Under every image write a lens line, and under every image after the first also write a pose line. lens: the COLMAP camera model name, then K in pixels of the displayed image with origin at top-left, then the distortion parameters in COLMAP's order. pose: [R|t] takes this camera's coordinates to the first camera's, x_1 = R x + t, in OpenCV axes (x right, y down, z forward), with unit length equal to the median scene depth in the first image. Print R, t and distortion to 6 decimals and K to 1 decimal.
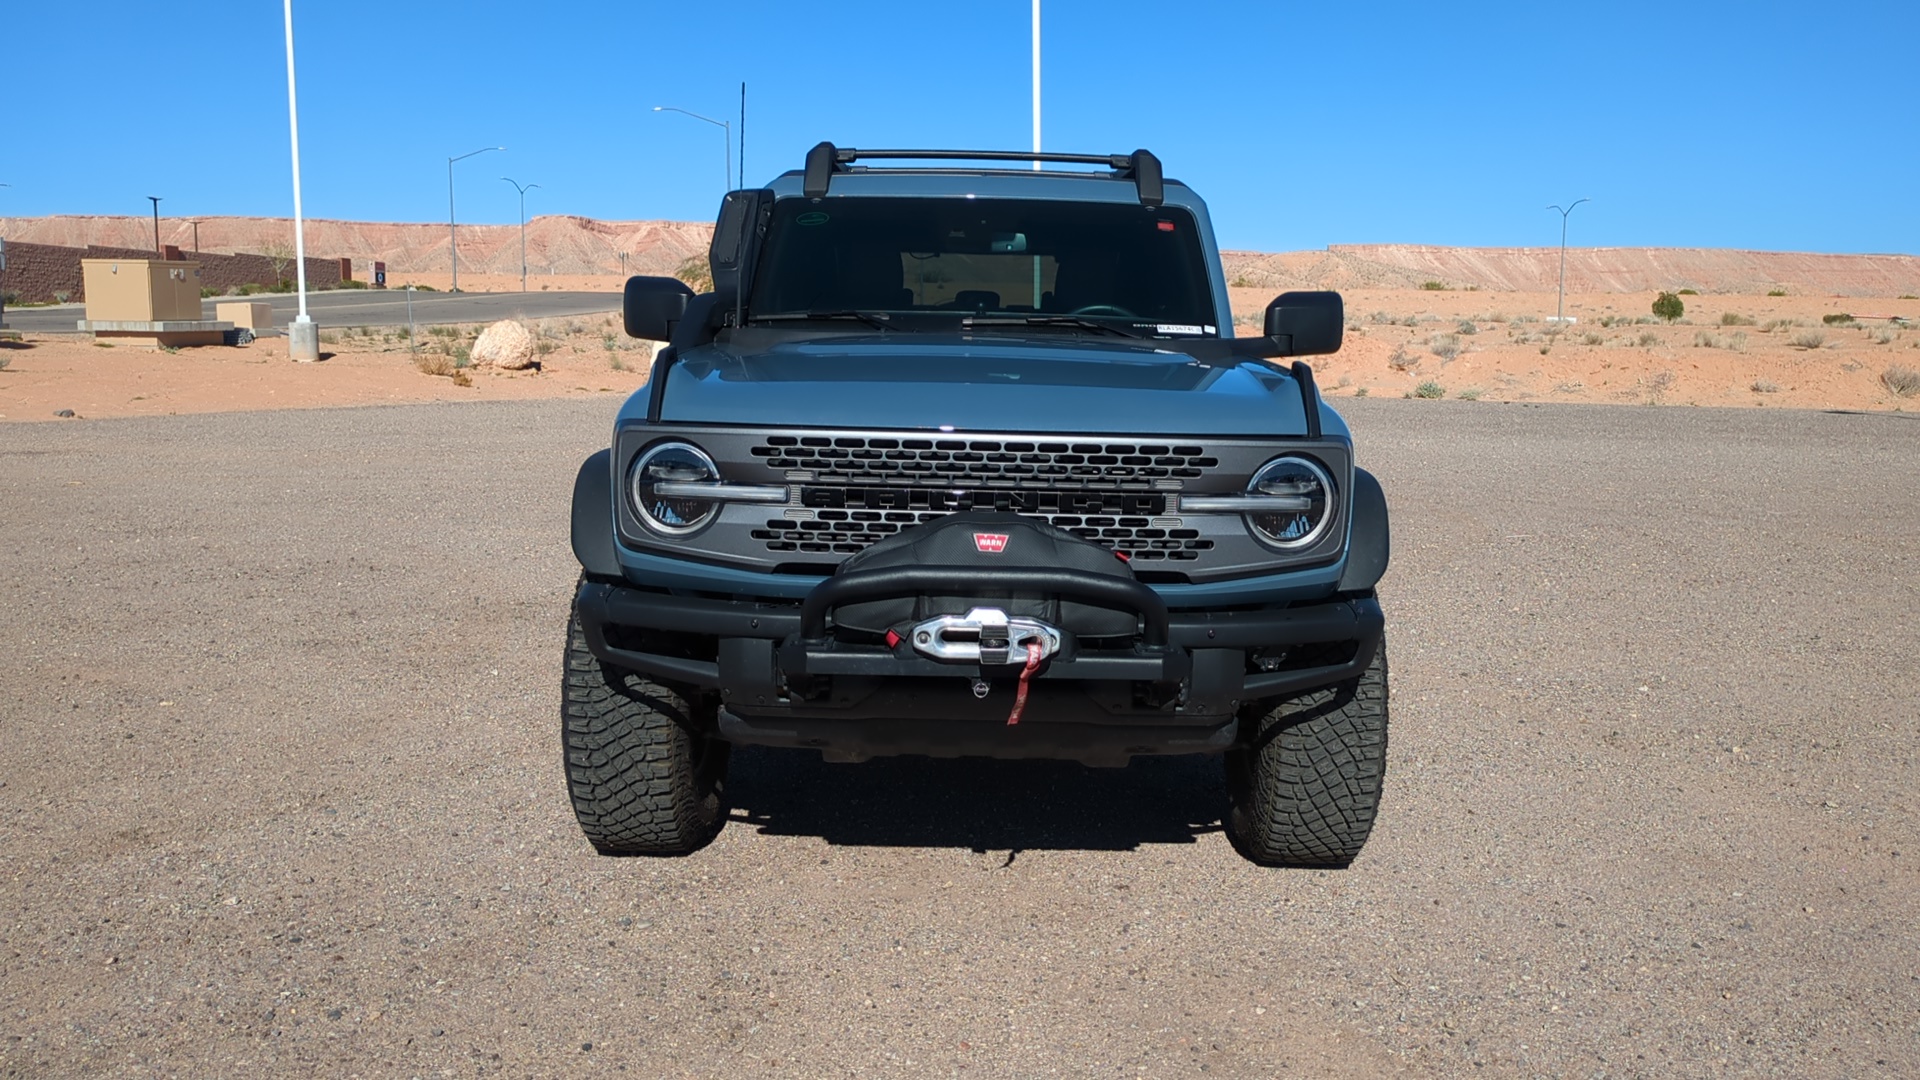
lens RADIAL K [[1632.8, 0, 977.7], [0, 1632.8, 542.2], [0, 0, 1]] dist [0.079795, -0.094215]
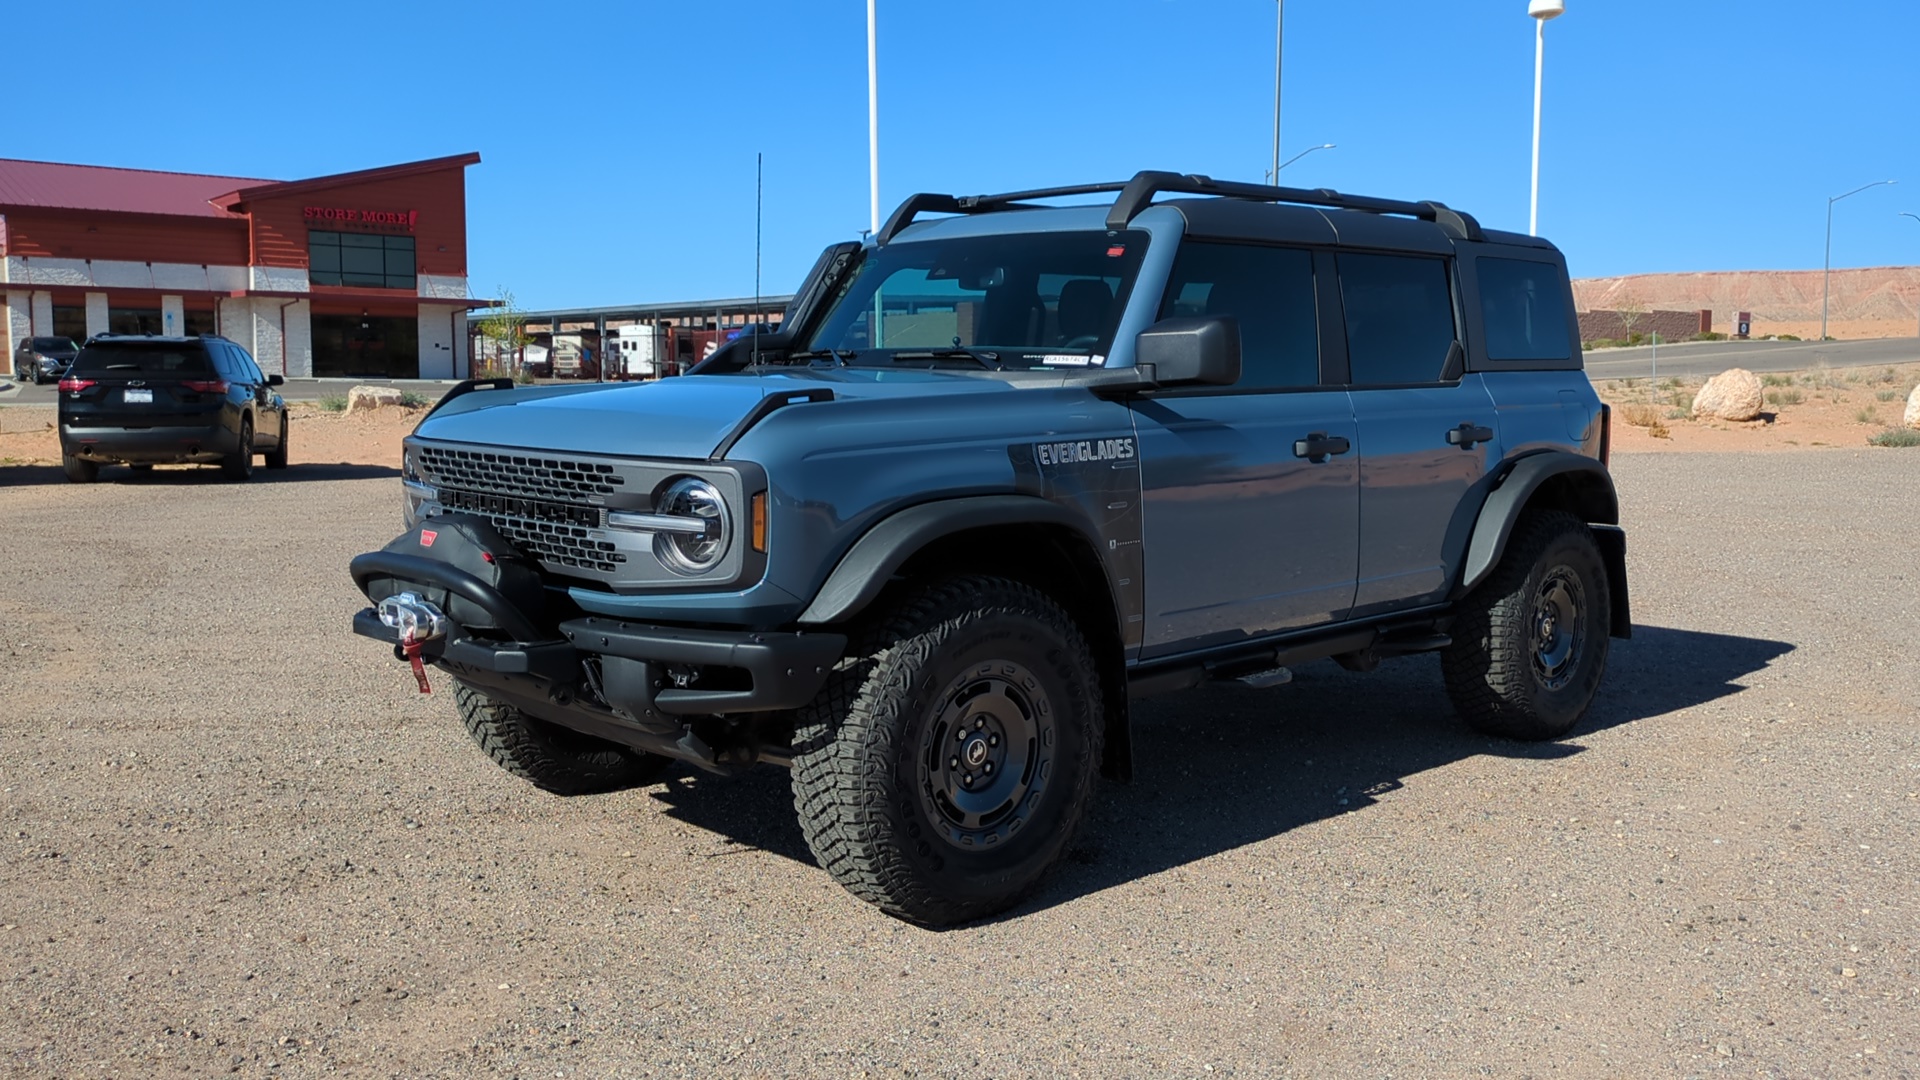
lens RADIAL K [[1632.8, 0, 977.7], [0, 1632.8, 542.2], [0, 0, 1]] dist [0.079795, -0.094215]
pose [[0.697447, 0.061630, -0.713981, 0.769985], [-0.084645, 0.996406, 0.003324, -0.023216], [0.711620, 0.058116, 0.700157, 0.303181]]
